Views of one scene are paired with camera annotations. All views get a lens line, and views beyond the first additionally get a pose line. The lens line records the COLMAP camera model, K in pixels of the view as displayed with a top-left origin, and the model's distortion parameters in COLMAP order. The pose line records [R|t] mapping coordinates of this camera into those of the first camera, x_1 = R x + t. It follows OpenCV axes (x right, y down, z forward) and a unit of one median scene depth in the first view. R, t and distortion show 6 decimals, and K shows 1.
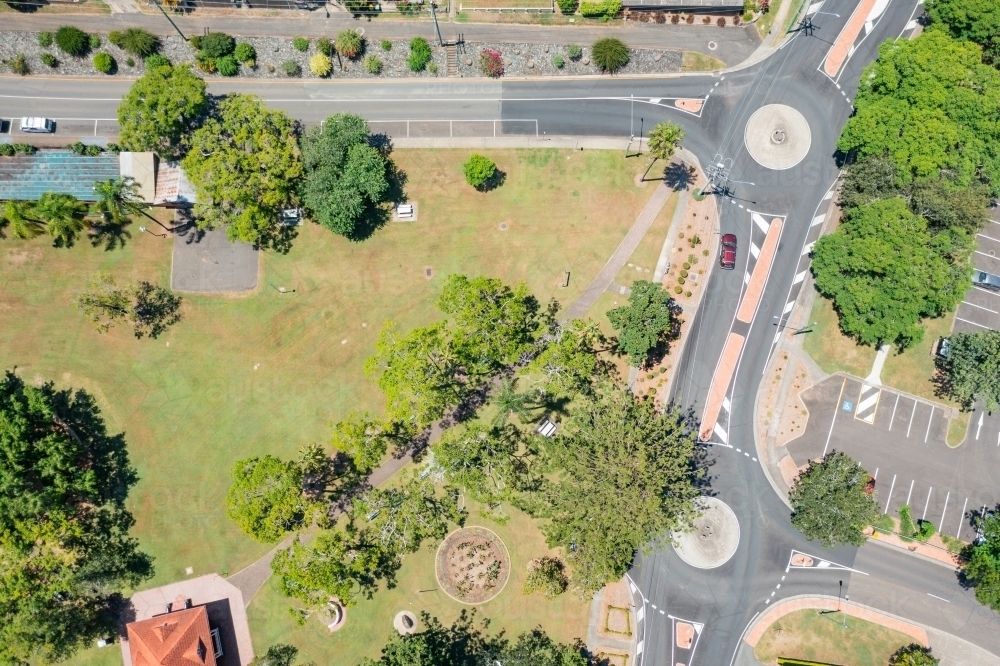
lens RADIAL K [[728.0, 0, 500.0], [0, 728.0, 333.0], [0, 0, 1]] dist [-0.031033, 0.003948]
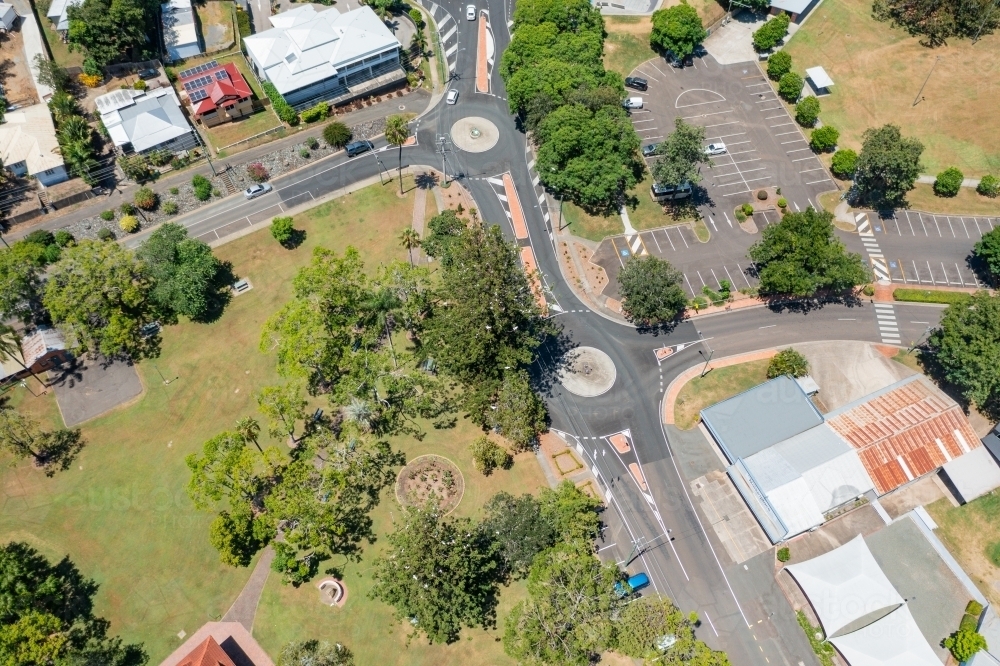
lens RADIAL K [[728.0, 0, 500.0], [0, 728.0, 333.0], [0, 0, 1]] dist [-0.031033, 0.003948]
pose [[0.844884, -0.443825, 0.298647, -0.165361], [0.526888, 0.786953, -0.321082, 0.519745], [-0.092517, 0.428631, 0.898730, -0.094087]]
